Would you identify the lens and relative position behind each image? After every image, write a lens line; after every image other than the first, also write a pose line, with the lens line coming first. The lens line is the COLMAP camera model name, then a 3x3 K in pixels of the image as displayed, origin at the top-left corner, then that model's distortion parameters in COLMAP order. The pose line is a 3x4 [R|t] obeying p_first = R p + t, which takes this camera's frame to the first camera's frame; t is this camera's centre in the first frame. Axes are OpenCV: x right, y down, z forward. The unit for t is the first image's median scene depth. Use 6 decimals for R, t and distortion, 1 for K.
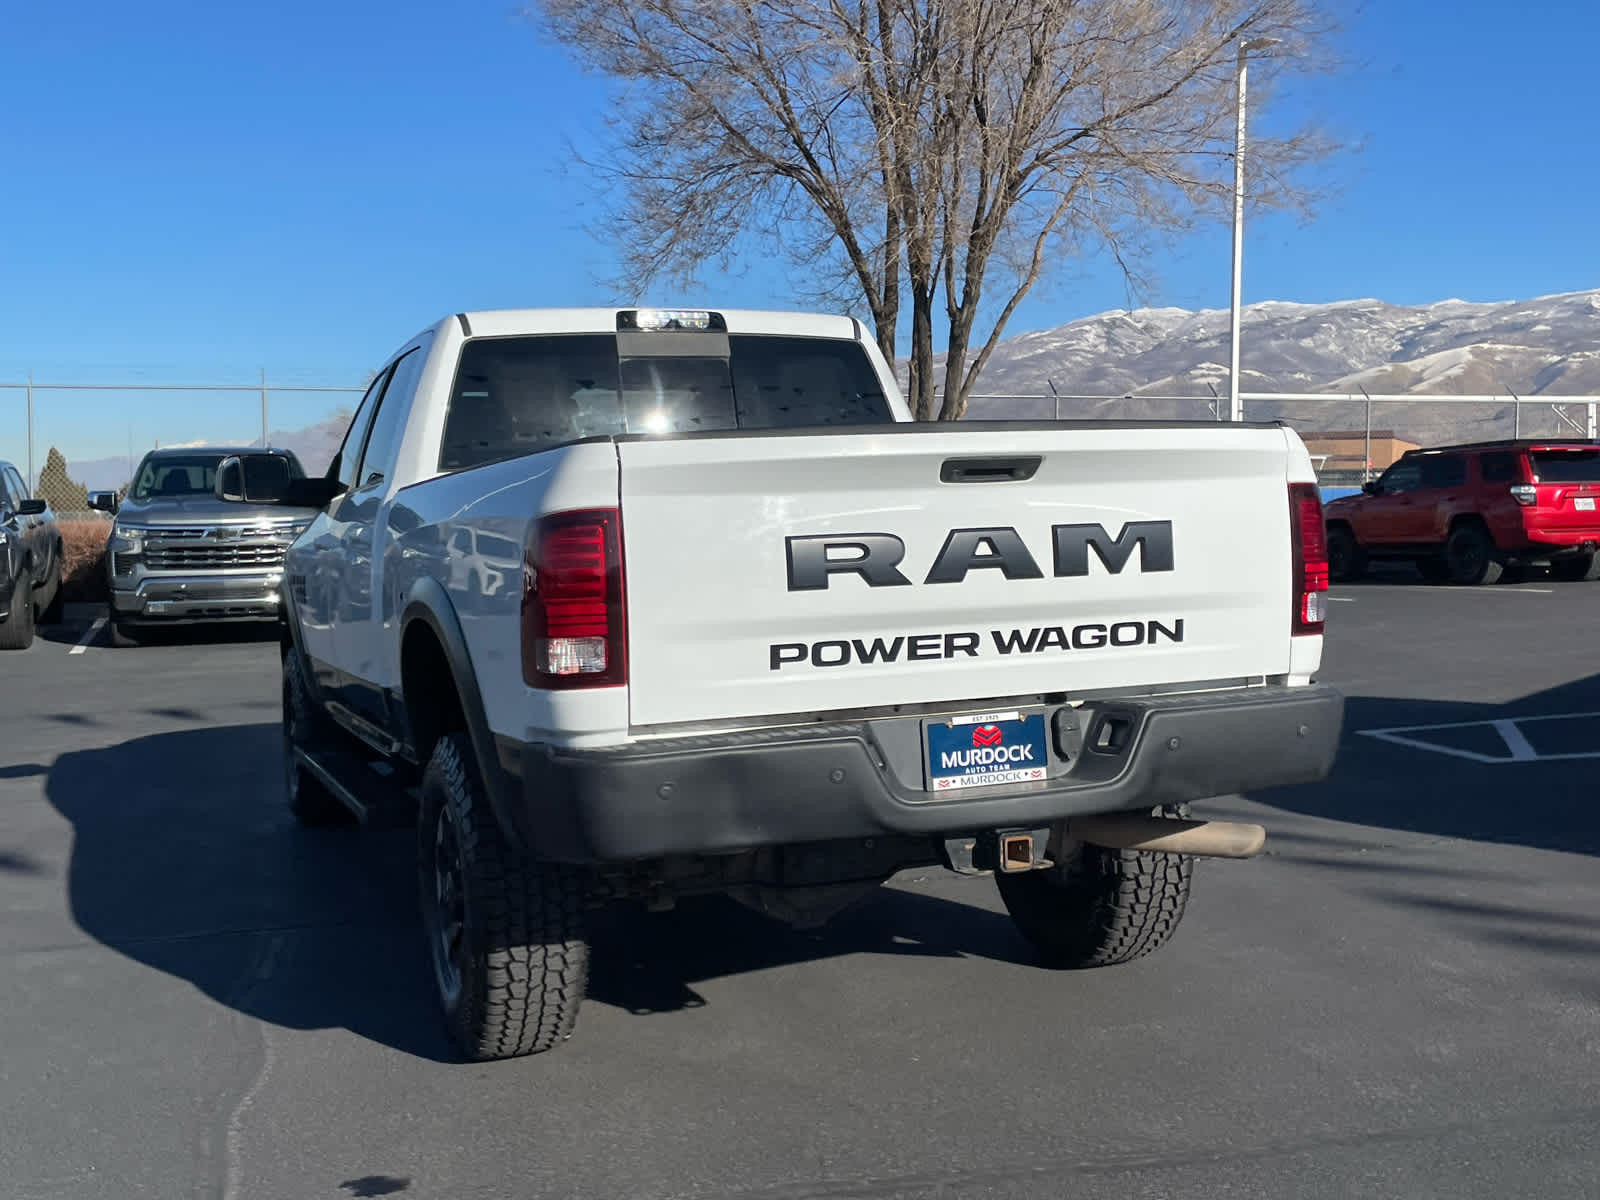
lens RADIAL K [[1789.0, 0, 822.2], [0, 1789.0, 606.4], [0, 0, 1]] dist [0.144793, -0.273583]
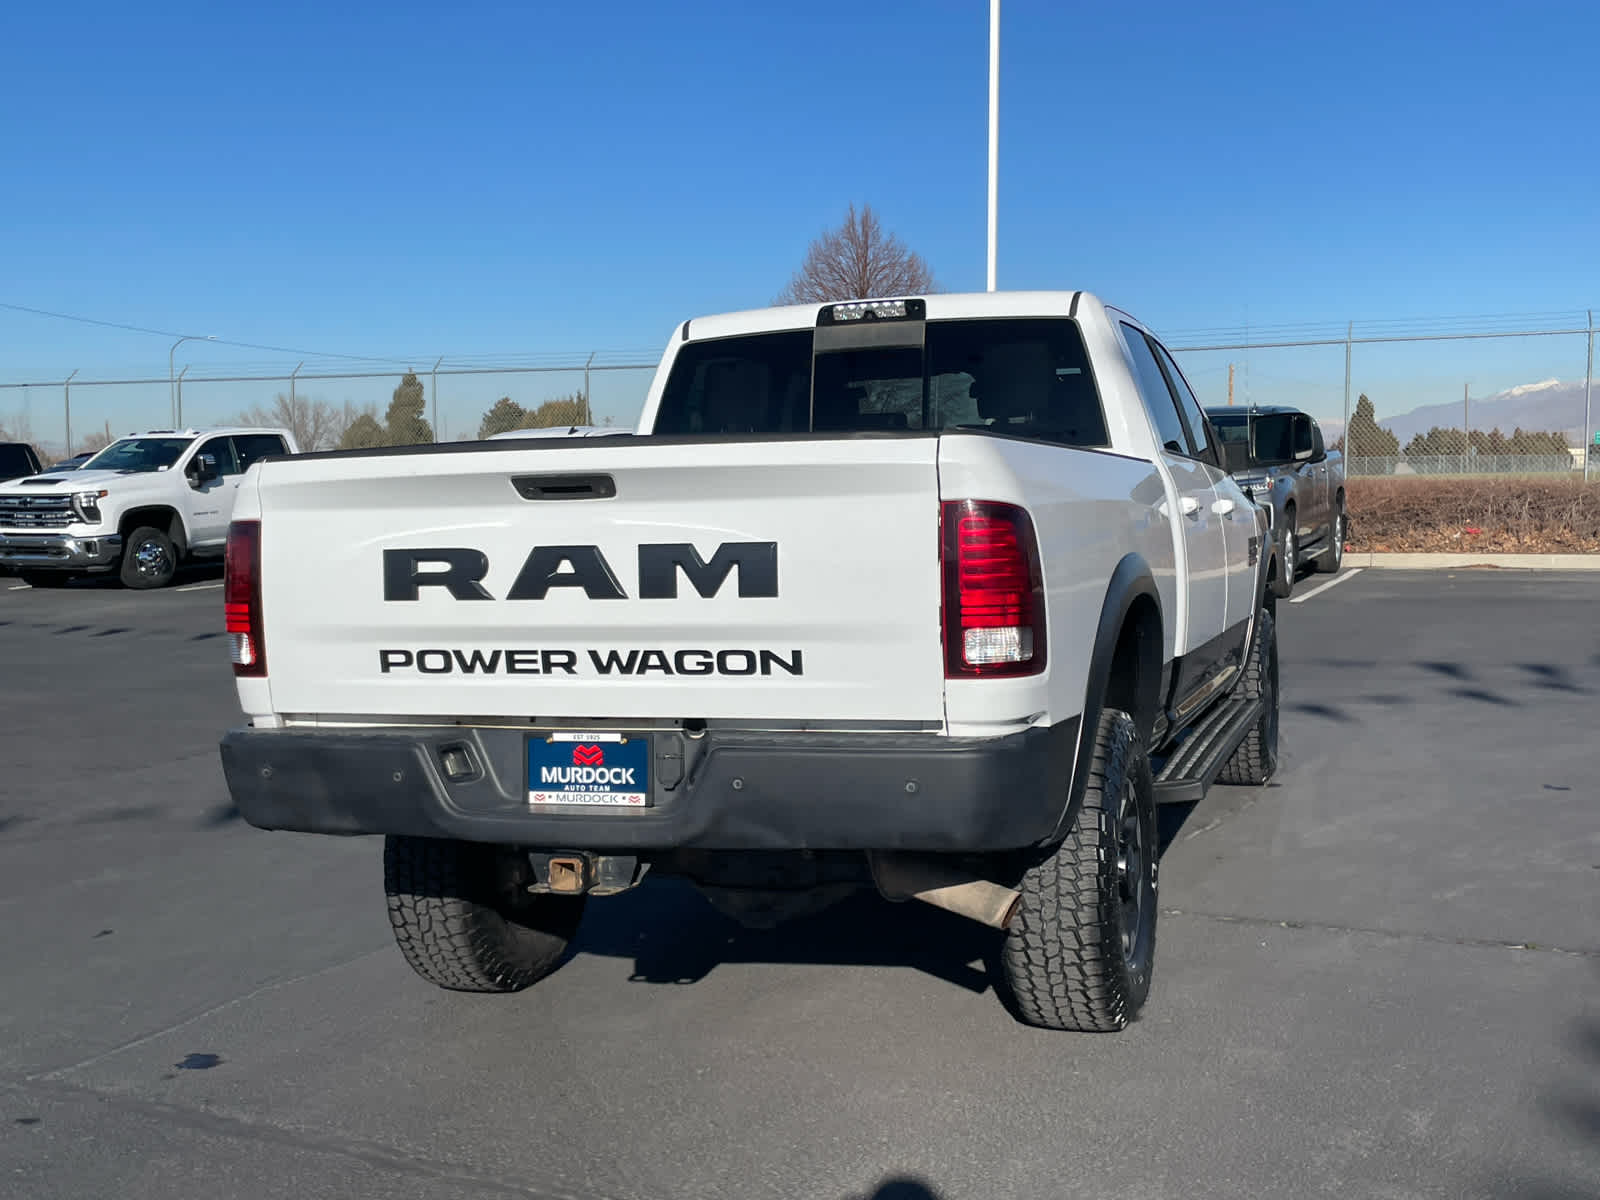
lens RADIAL K [[1789.5, 0, 826.5], [0, 1789.5, 624.8], [0, 0, 1]] dist [0.143739, -0.235658]
pose [[0.753262, 0.060033, -0.654975, 0.814717], [-0.032220, 0.997998, 0.054418, -0.056375], [0.656930, -0.019888, 0.753689, 0.331258]]
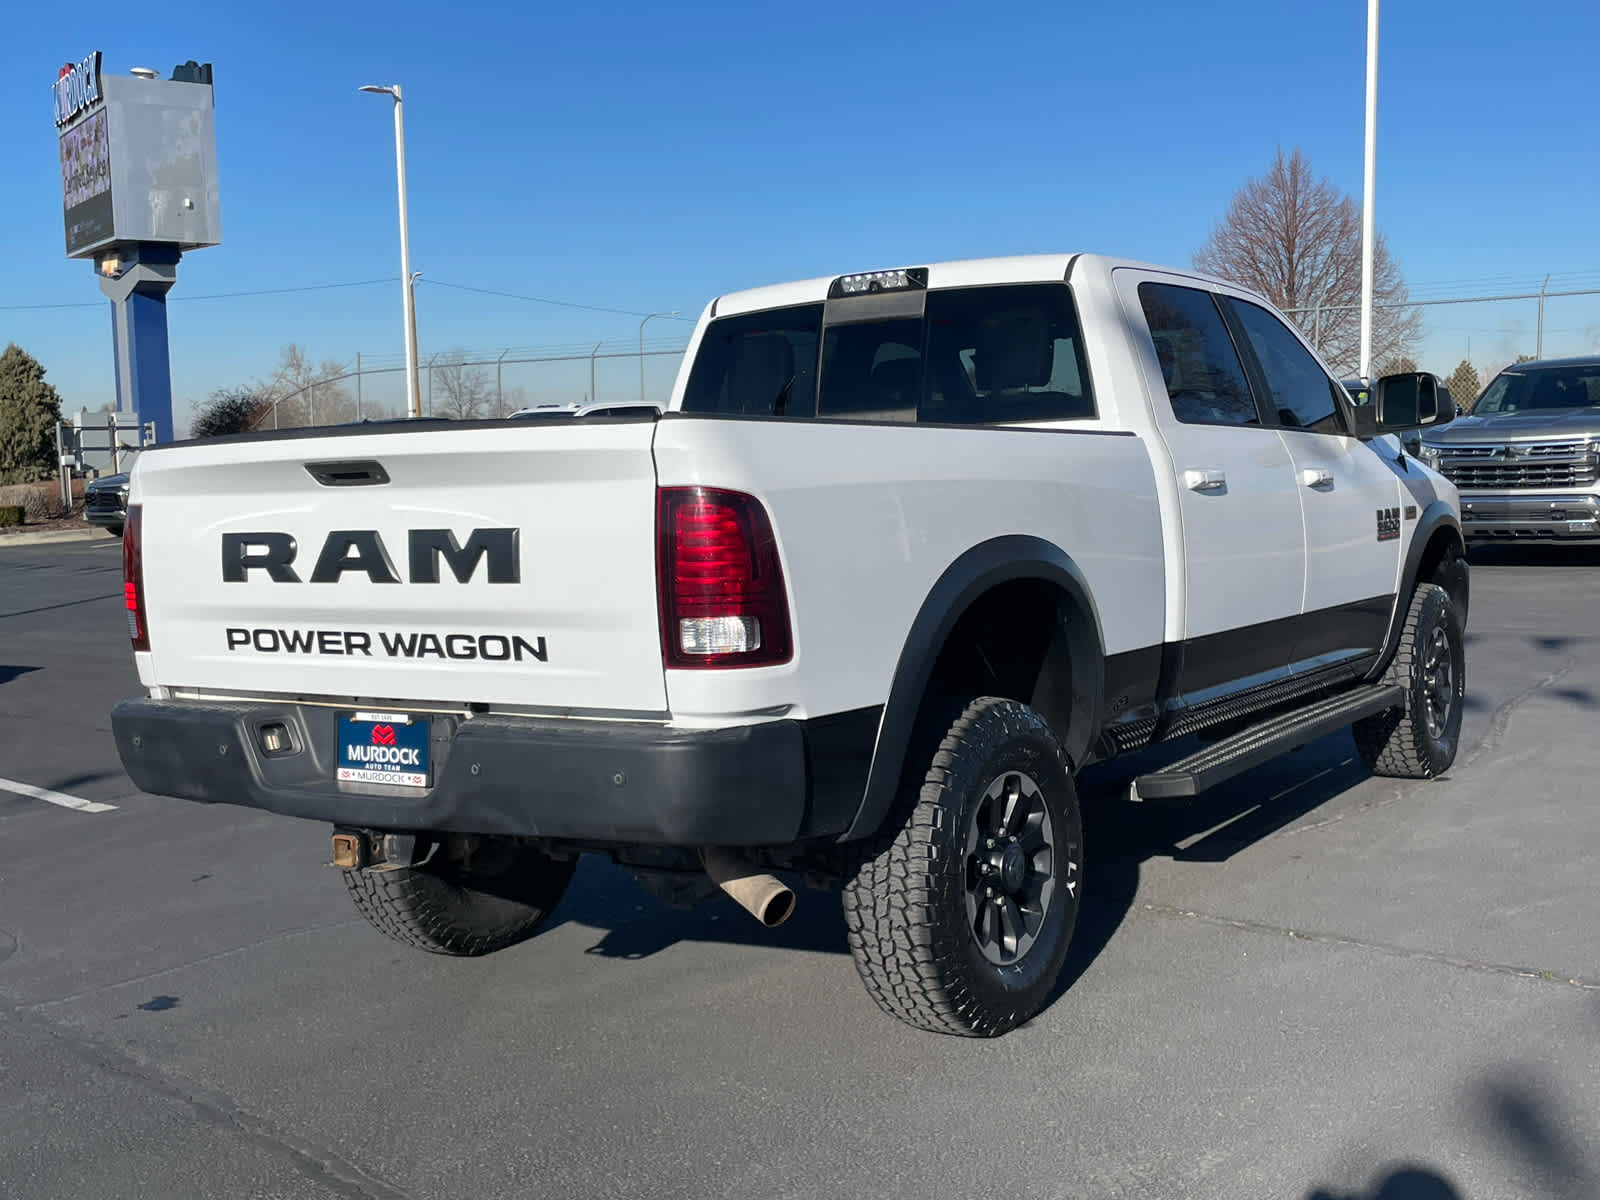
lens RADIAL K [[1789.0, 0, 822.2], [0, 1789.0, 606.4], [0, 0, 1]] dist [0.144793, -0.273583]
pose [[0.559448, 0.075460, -0.825423, 1.039182], [-0.025793, 0.996950, 0.073659, -0.079652], [0.828464, -0.019918, 0.559688, 0.619436]]
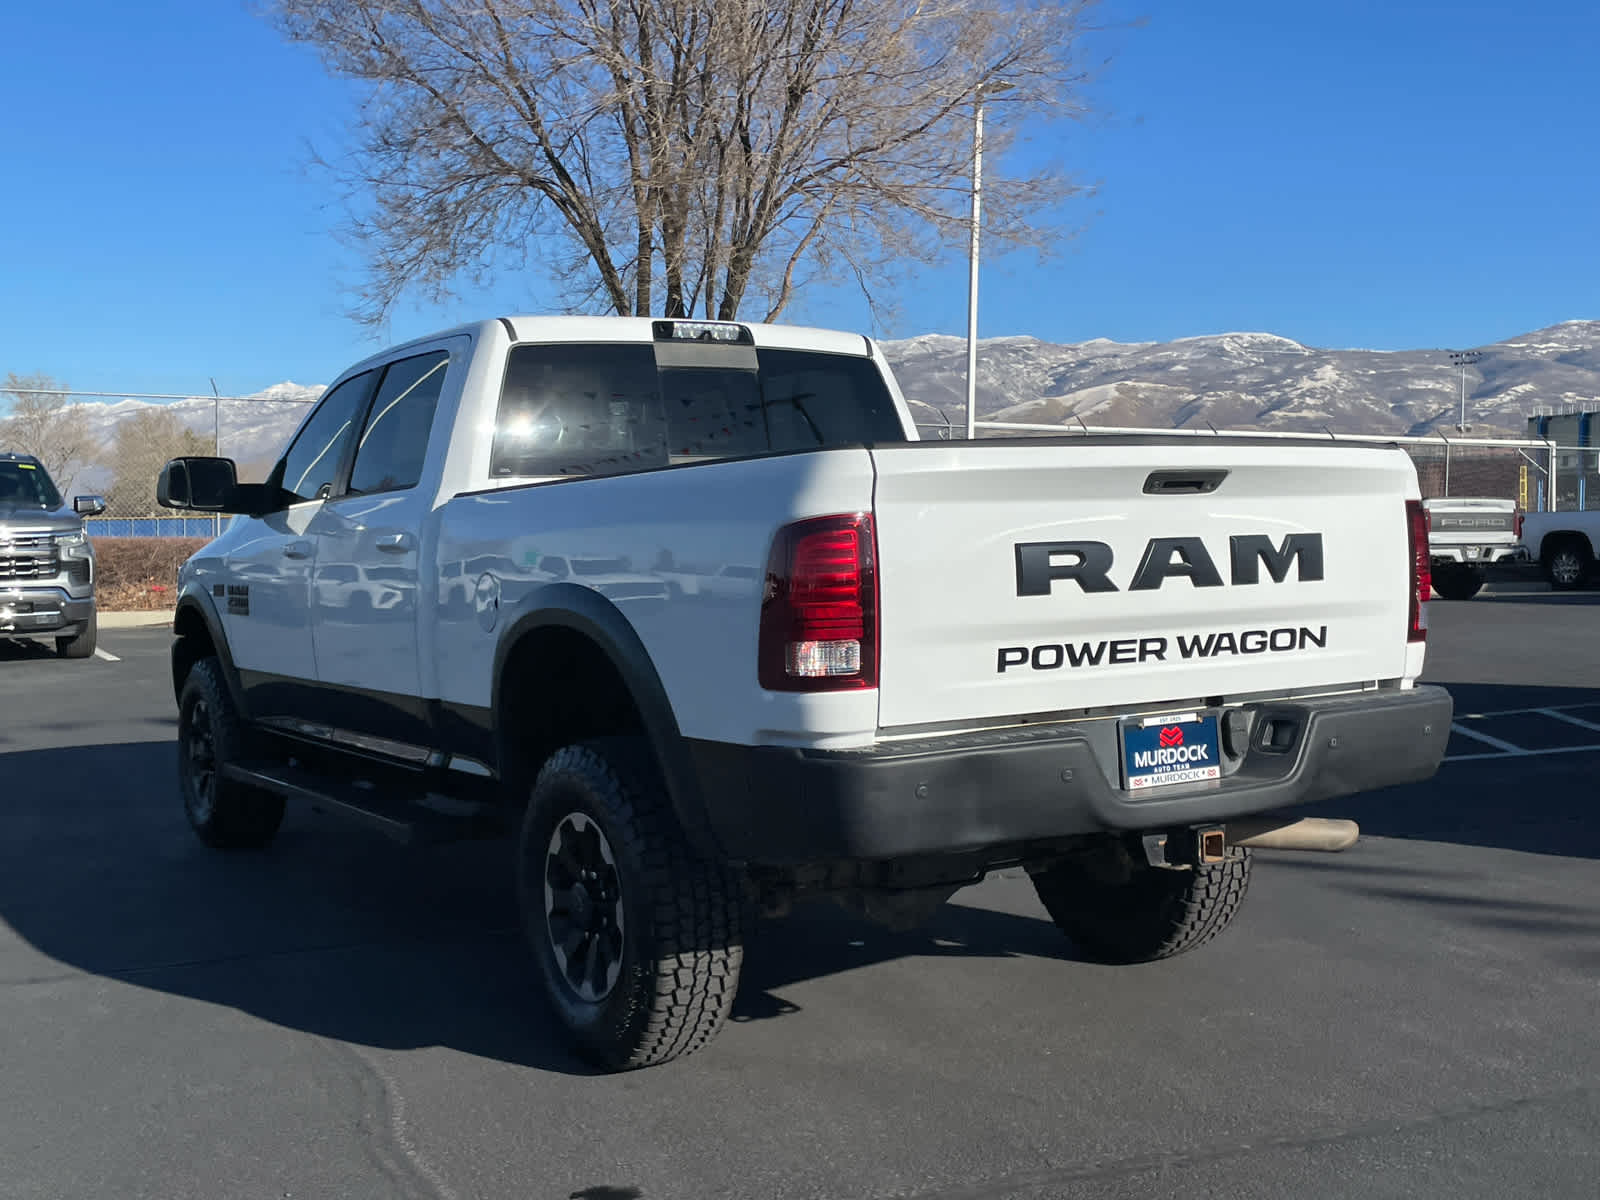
lens RADIAL K [[1789.0, 0, 822.2], [0, 1789.0, 606.4], [0, 0, 1]] dist [0.144793, -0.273583]
pose [[0.982933, 0.004297, 0.183916, -0.293657], [-0.002089, 0.999923, -0.012194, 0.009288], [-0.183955, 0.011601, 0.982866, 0.004562]]
